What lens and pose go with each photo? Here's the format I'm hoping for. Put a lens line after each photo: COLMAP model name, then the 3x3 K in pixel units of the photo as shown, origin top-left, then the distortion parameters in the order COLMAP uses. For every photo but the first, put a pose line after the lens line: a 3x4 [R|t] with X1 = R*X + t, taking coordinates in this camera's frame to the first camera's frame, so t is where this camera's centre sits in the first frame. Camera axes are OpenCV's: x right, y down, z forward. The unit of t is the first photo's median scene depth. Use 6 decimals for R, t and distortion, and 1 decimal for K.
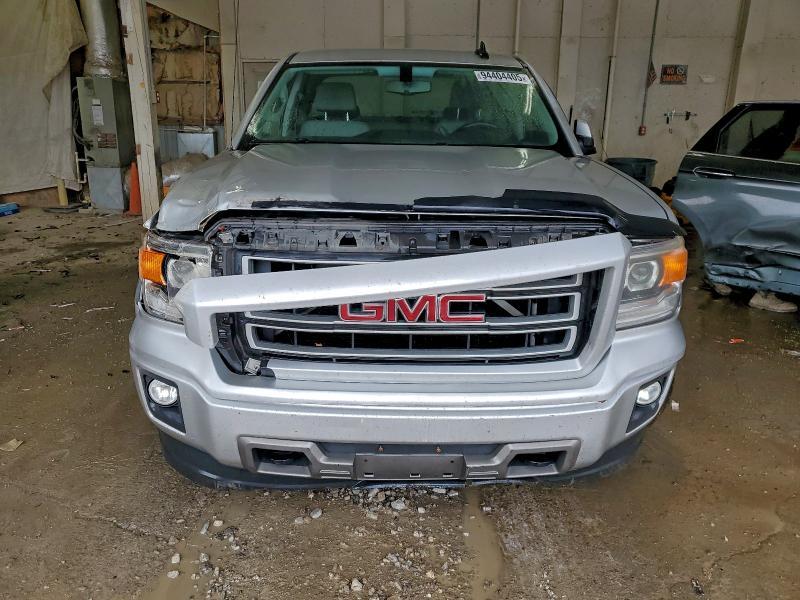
lens RADIAL K [[657.7, 0, 400.0], [0, 657.7, 300.0], [0, 0, 1]] dist [0.095417, -0.121715]
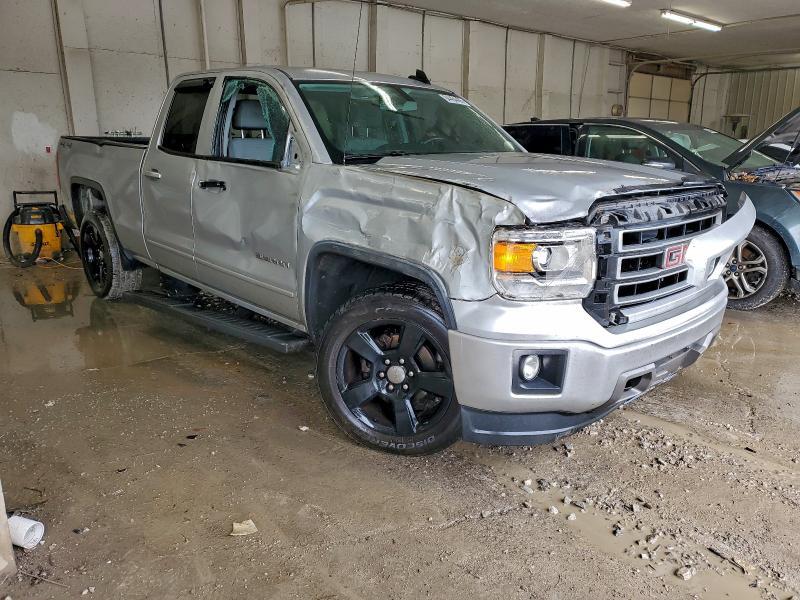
lens RADIAL K [[657.7, 0, 400.0], [0, 657.7, 300.0], [0, 0, 1]] dist [0.095417, -0.121715]
pose [[0.703037, -0.184046, 0.686925, -1.284939], [0.208515, 0.976825, 0.048313, -0.076996], [-0.679898, 0.109268, 0.725120, 0.324544]]
